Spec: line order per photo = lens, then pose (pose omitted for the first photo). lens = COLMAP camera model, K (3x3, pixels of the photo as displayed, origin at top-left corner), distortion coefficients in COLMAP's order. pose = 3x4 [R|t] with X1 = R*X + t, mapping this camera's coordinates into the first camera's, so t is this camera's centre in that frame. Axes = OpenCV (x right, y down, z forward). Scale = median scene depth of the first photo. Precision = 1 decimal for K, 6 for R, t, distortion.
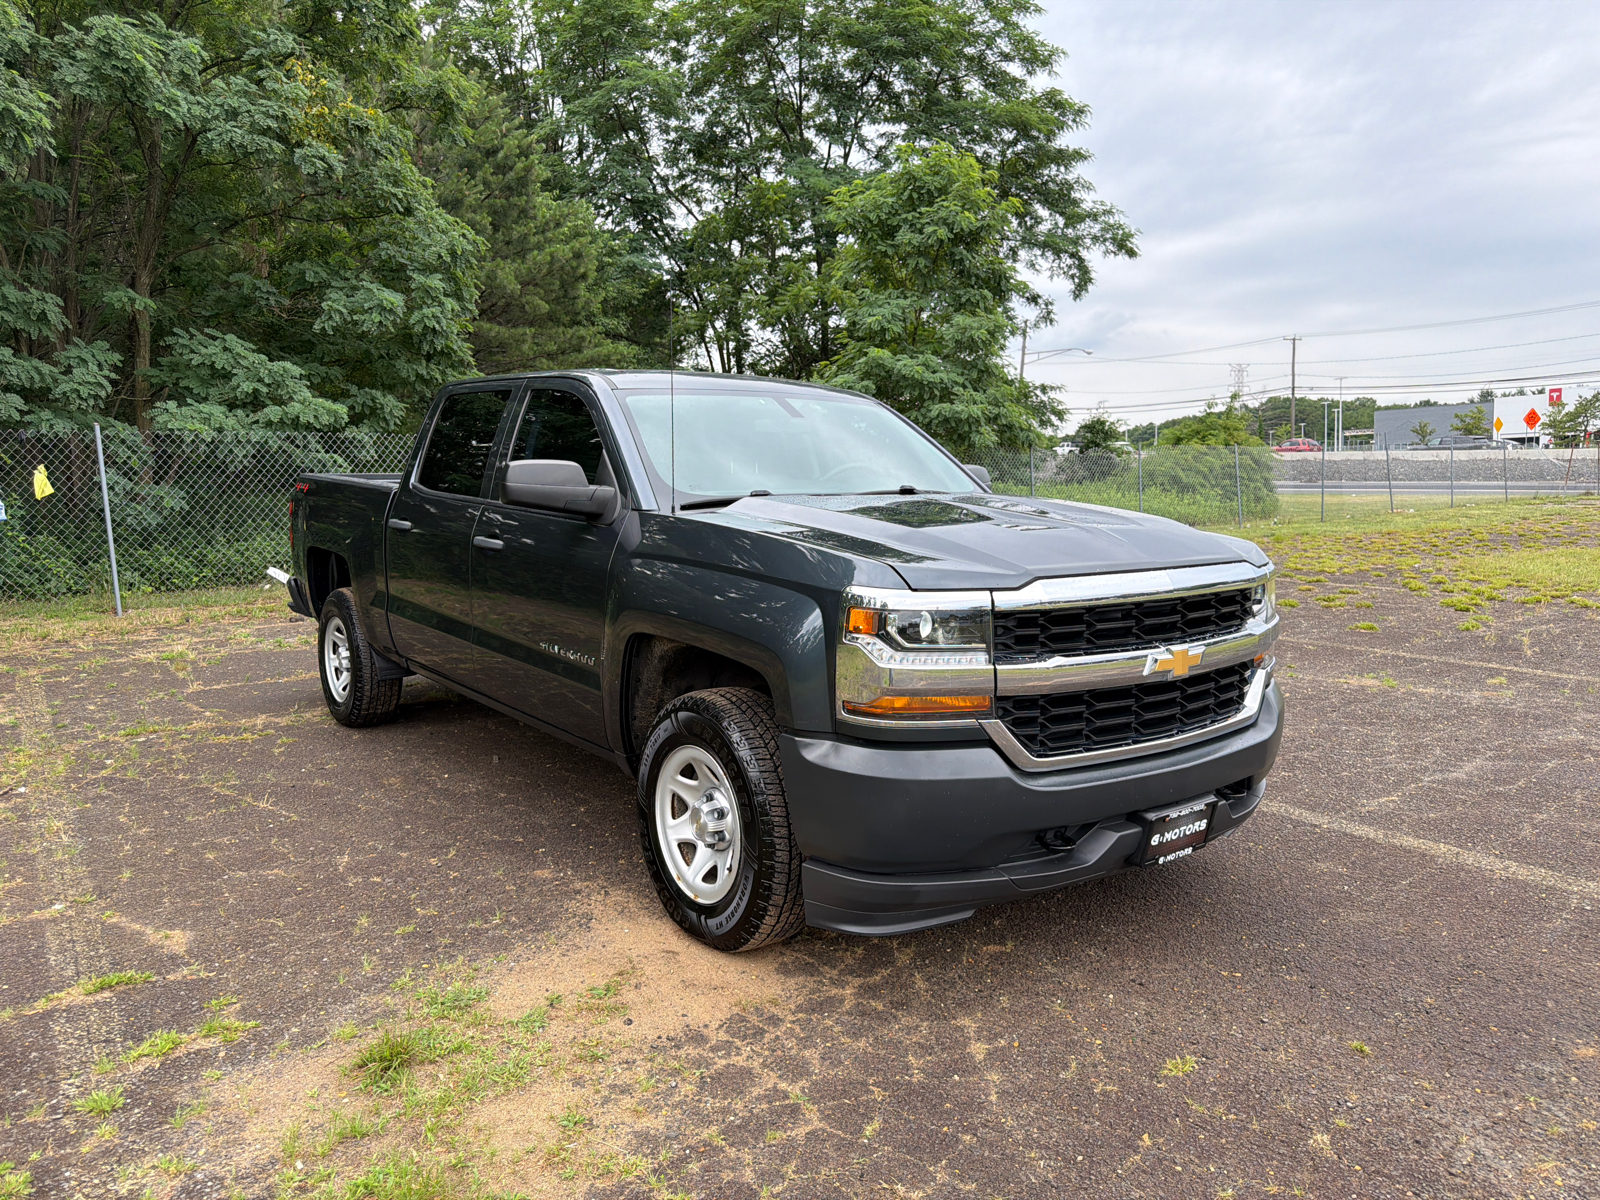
lens RADIAL K [[1136.1, 0, 800.7], [0, 1136.1, 601.6], [0, 0, 1]] dist [0.041199, -0.054770]
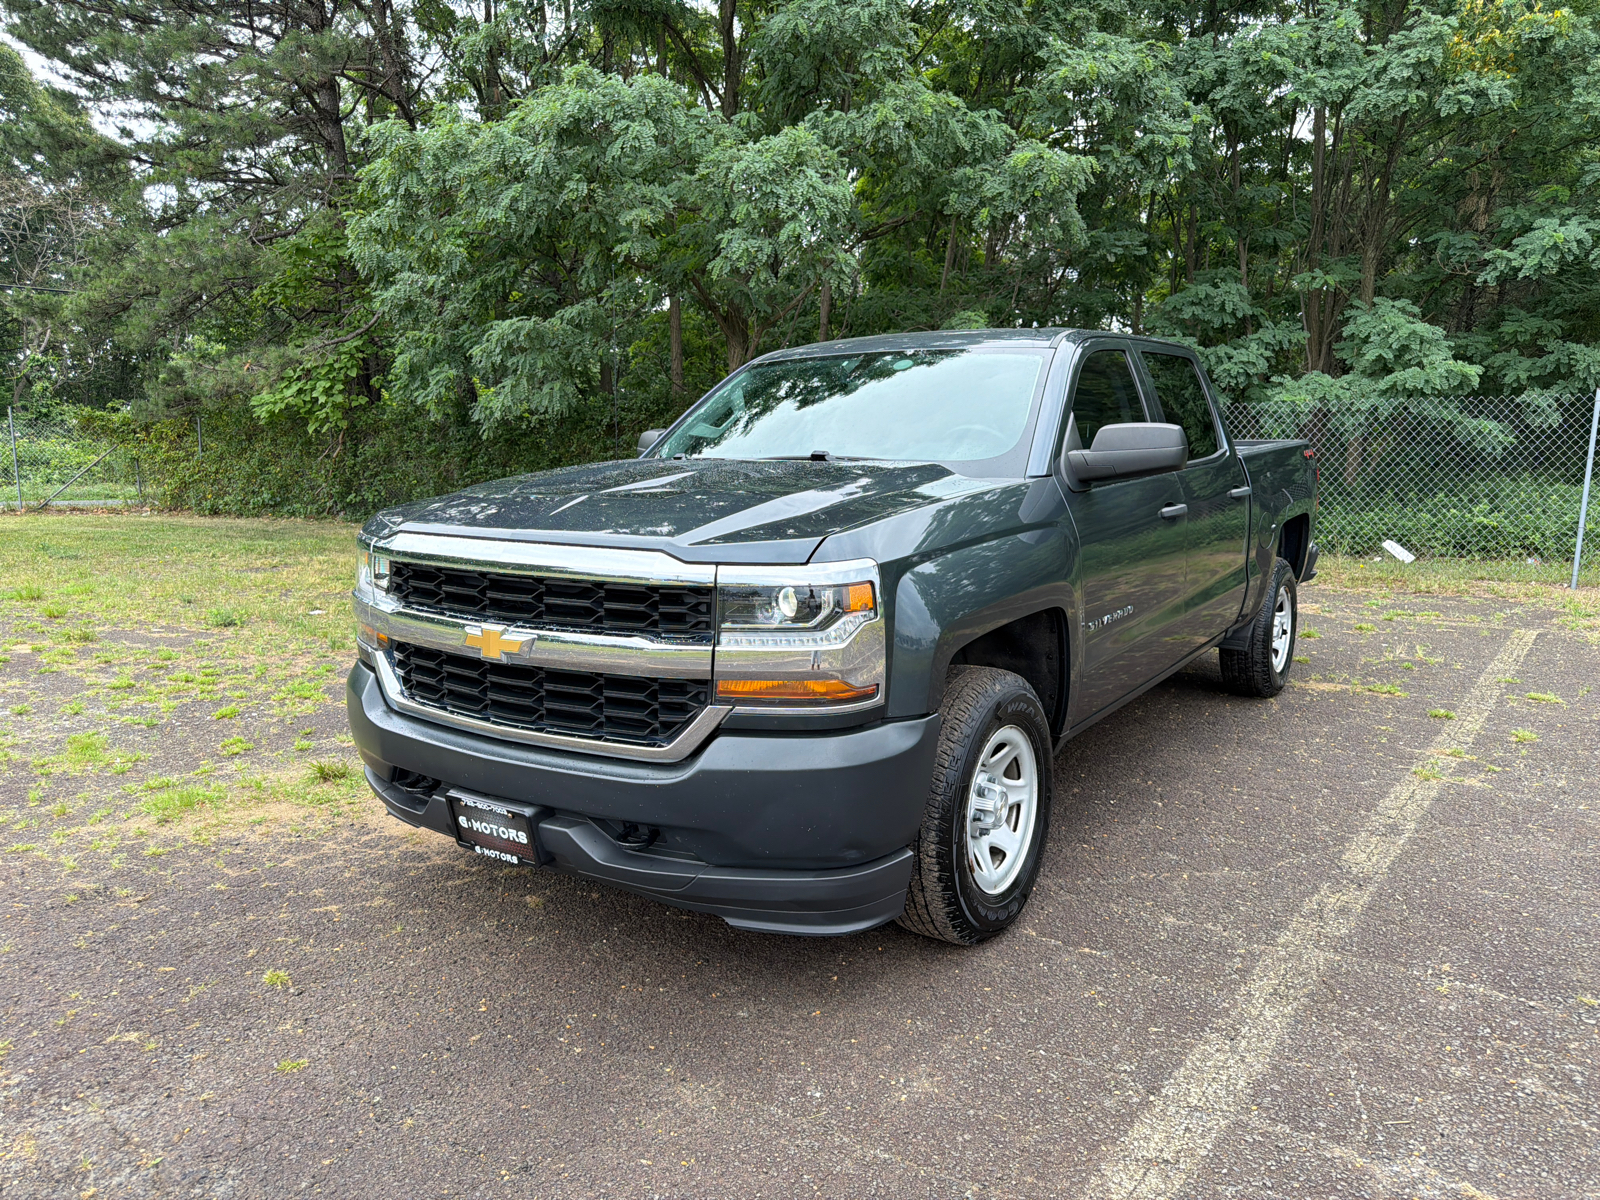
lens RADIAL K [[1136.1, 0, 800.4], [0, 1136.1, 594.0], [0, 0, 1]] dist [0.041199, -0.054770]
pose [[0.306744, 0.123670, -0.943724, 0.335314], [-0.106103, 0.989786, 0.095219, -0.026268], [0.945860, 0.070925, 0.316732, 0.250716]]
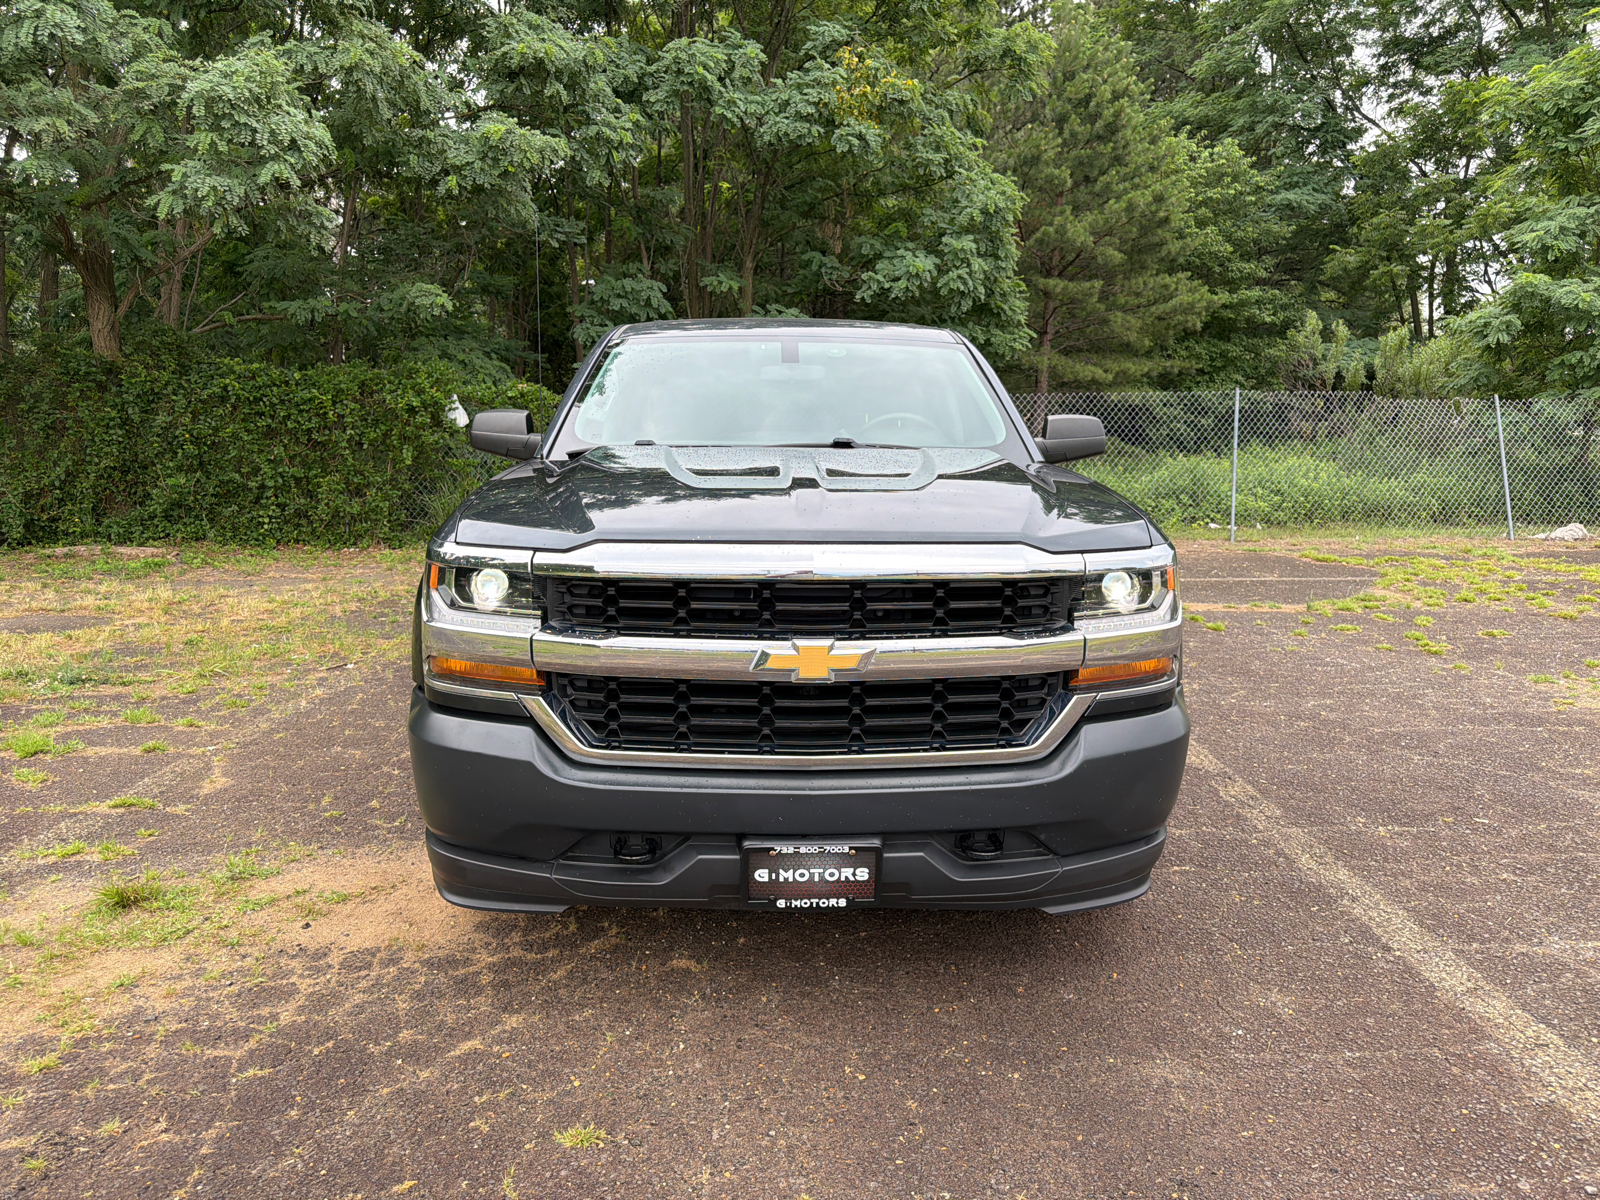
lens RADIAL K [[1136.1, 0, 804.7], [0, 1136.1, 598.6], [0, 0, 1]] dist [0.041199, -0.054770]
pose [[0.815954, 0.089120, -0.571207, 0.205062], [-0.071202, 0.996016, 0.053689, -0.008439], [0.573716, -0.003136, 0.819048, 0.094693]]
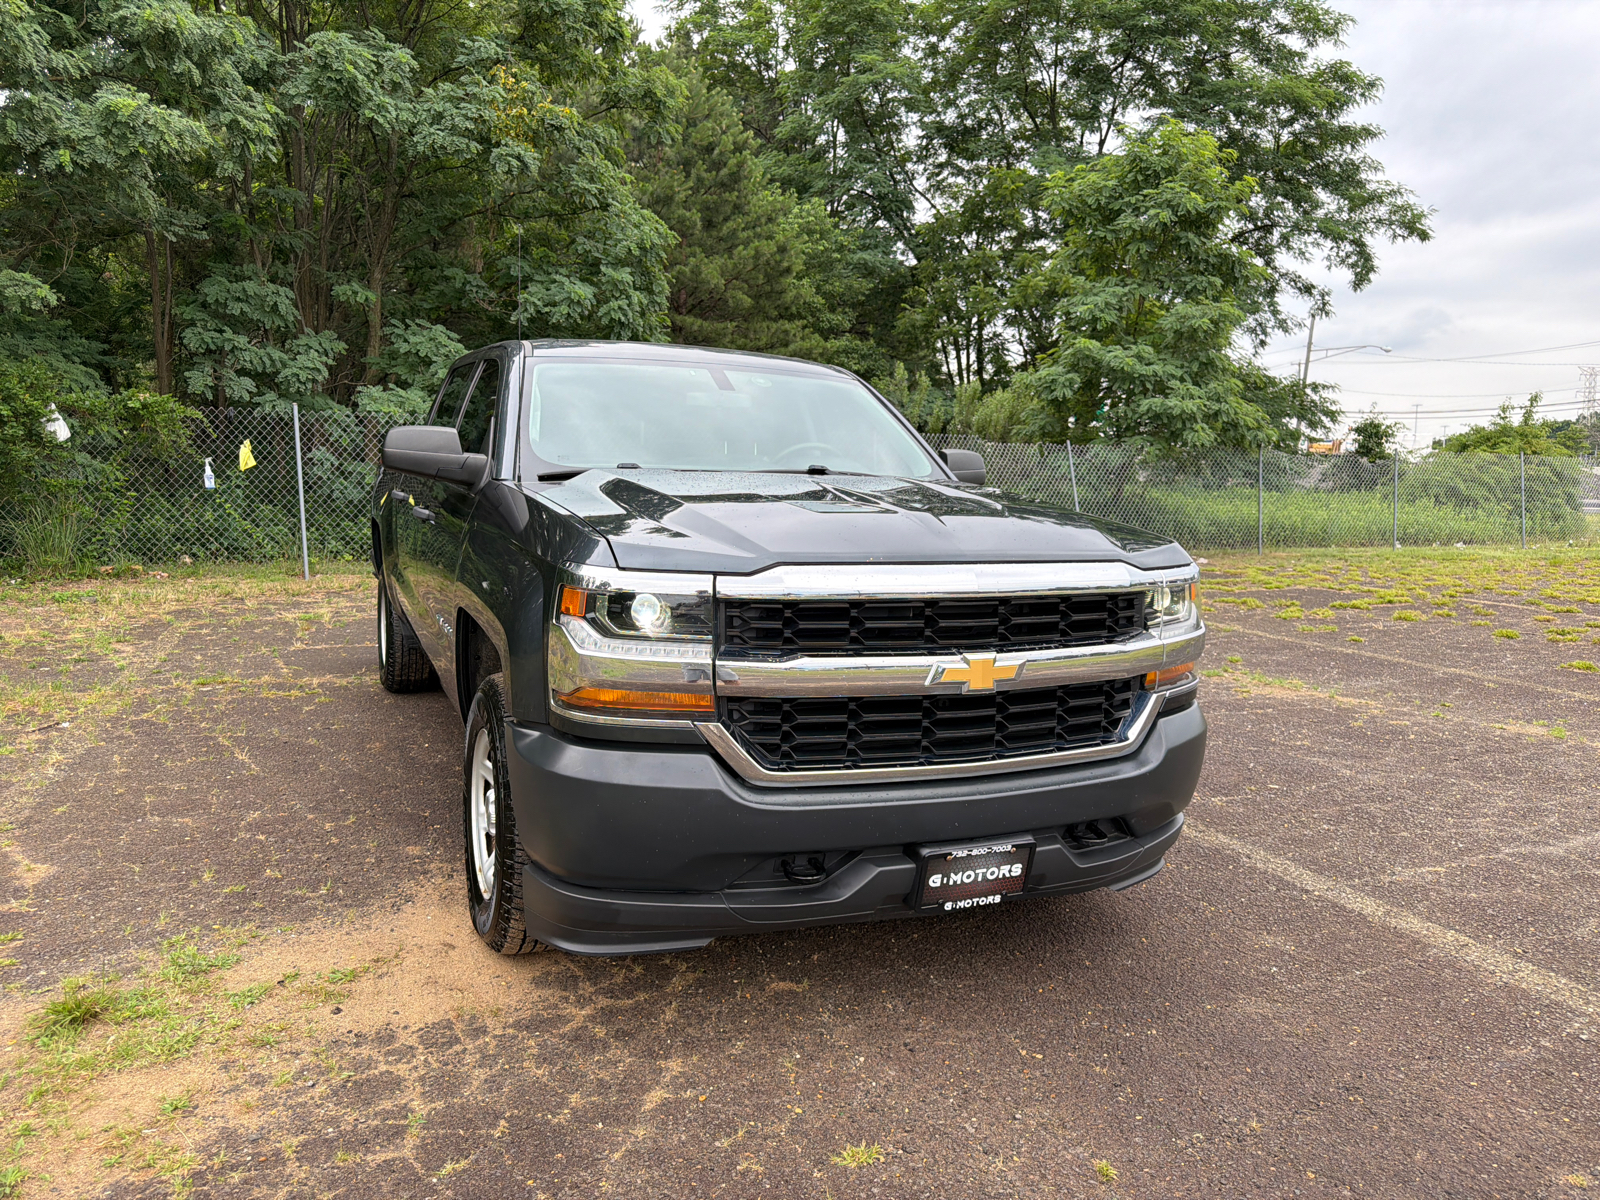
lens RADIAL K [[1136.1, 0, 794.7], [0, 1136.1, 594.2], [0, 0, 1]] dist [0.041199, -0.054770]
pose [[0.970596, 0.053157, -0.234771, 0.104502], [-0.054458, 0.998516, 0.000943, 0.000297], [0.234473, 0.011870, 0.972050, 0.040227]]
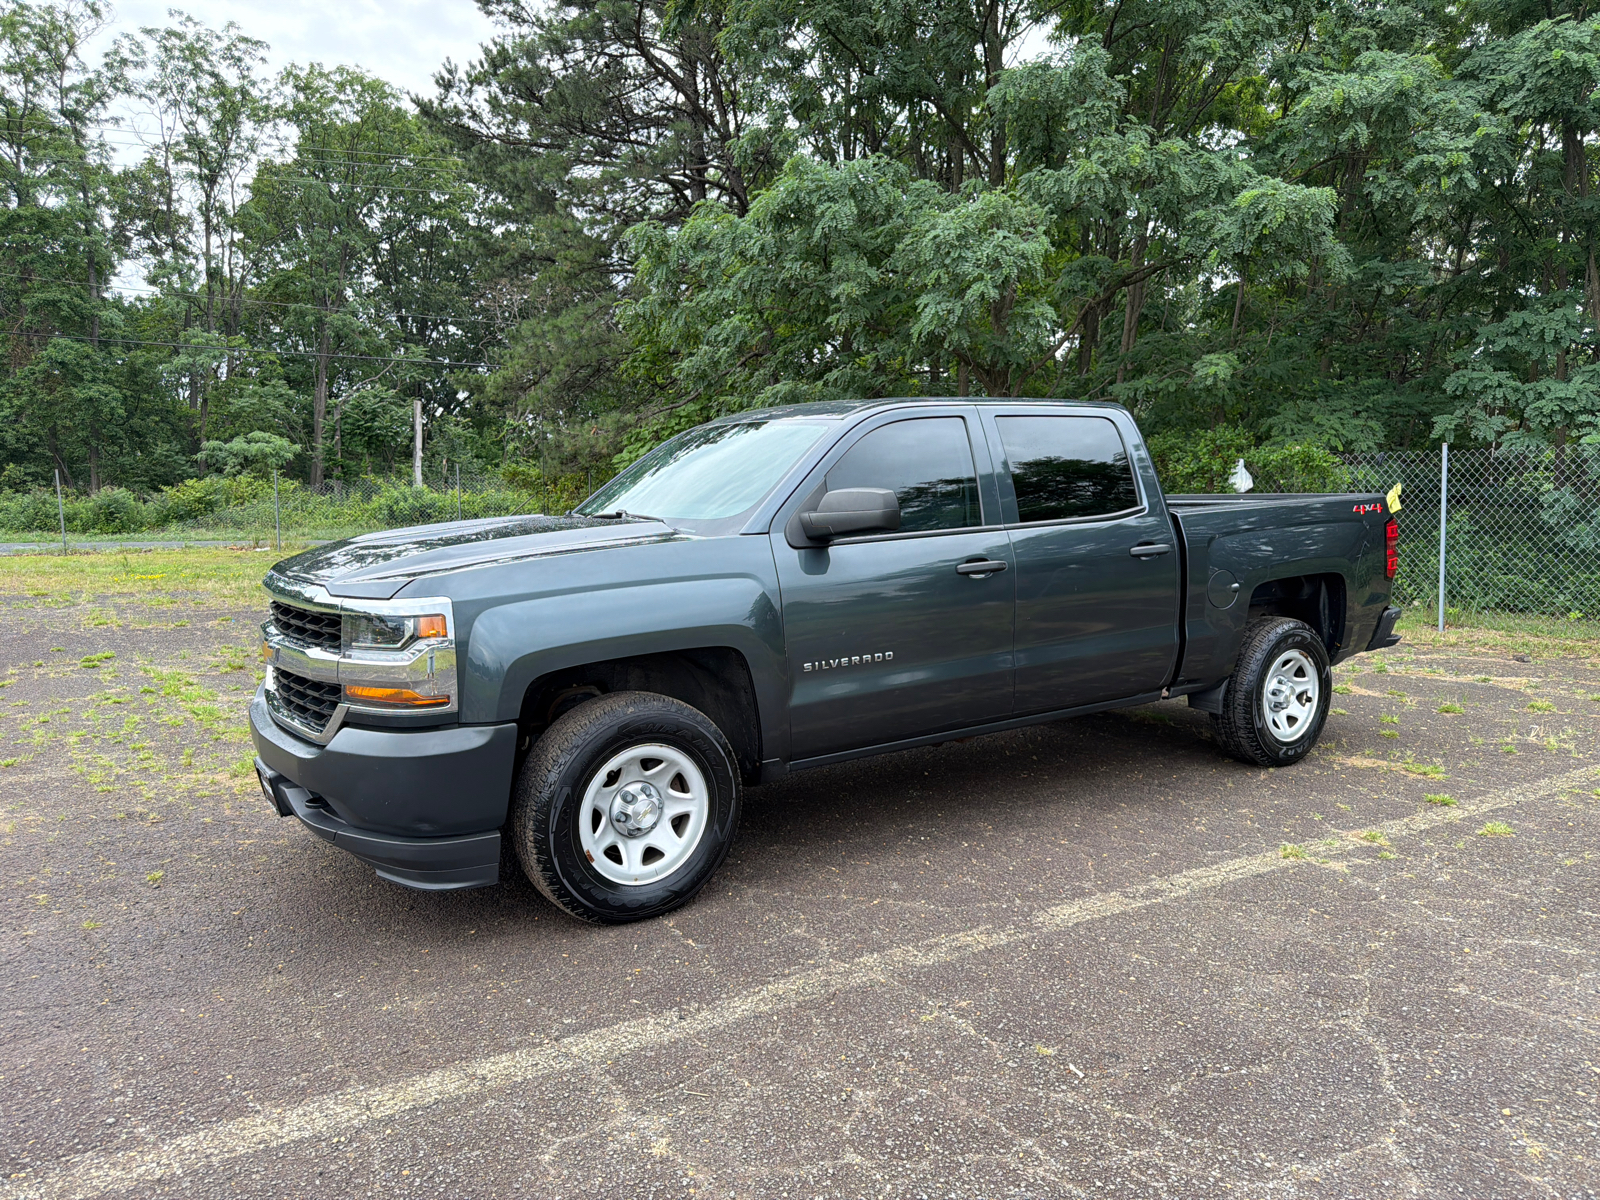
lens RADIAL K [[1136.1, 0, 807.1], [0, 1136.1, 600.7], [0, 0, 1]] dist [0.041199, -0.054770]
pose [[-0.062293, 0.095956, -0.993434, 0.407876], [-0.107459, 0.988937, 0.102260, -0.051487], [0.992256, 0.113123, -0.051293, 0.435714]]
